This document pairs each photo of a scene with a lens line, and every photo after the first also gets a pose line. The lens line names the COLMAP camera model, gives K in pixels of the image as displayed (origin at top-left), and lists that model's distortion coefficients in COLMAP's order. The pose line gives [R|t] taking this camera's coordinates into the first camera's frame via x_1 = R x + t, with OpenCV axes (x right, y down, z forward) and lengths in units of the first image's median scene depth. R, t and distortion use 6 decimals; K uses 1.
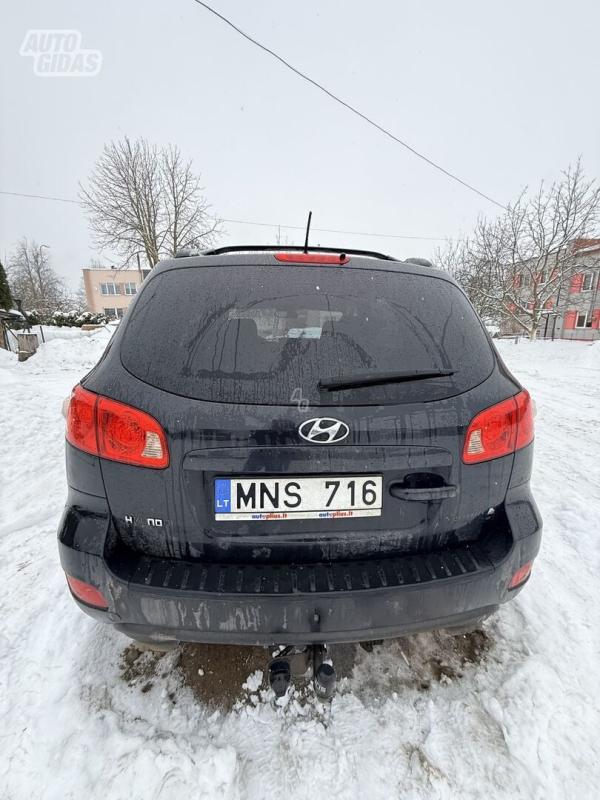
lens RADIAL K [[433.7, 0, 304.3], [0, 433.7, 406.2], [0, 0, 1]] dist [-0.001958, -0.000434]
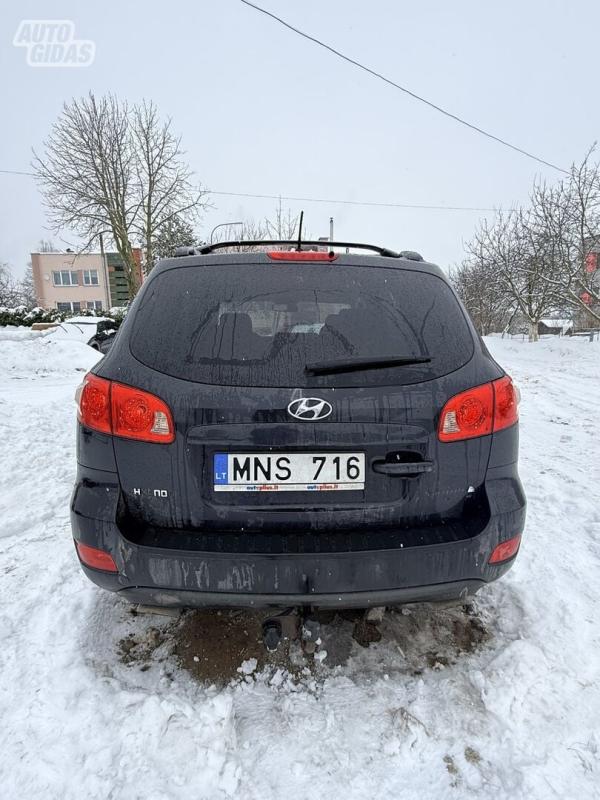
lens RADIAL K [[596.9, 0, 298.0], [0, 596.9, 396.0], [0, 0, 1]] dist [-0.004310, -0.001535]
pose [[0.999475, -0.006737, -0.031703, 0.055392], [0.004805, 0.998150, -0.060616, 0.101375], [0.032053, 0.060431, 0.997658, -0.491221]]
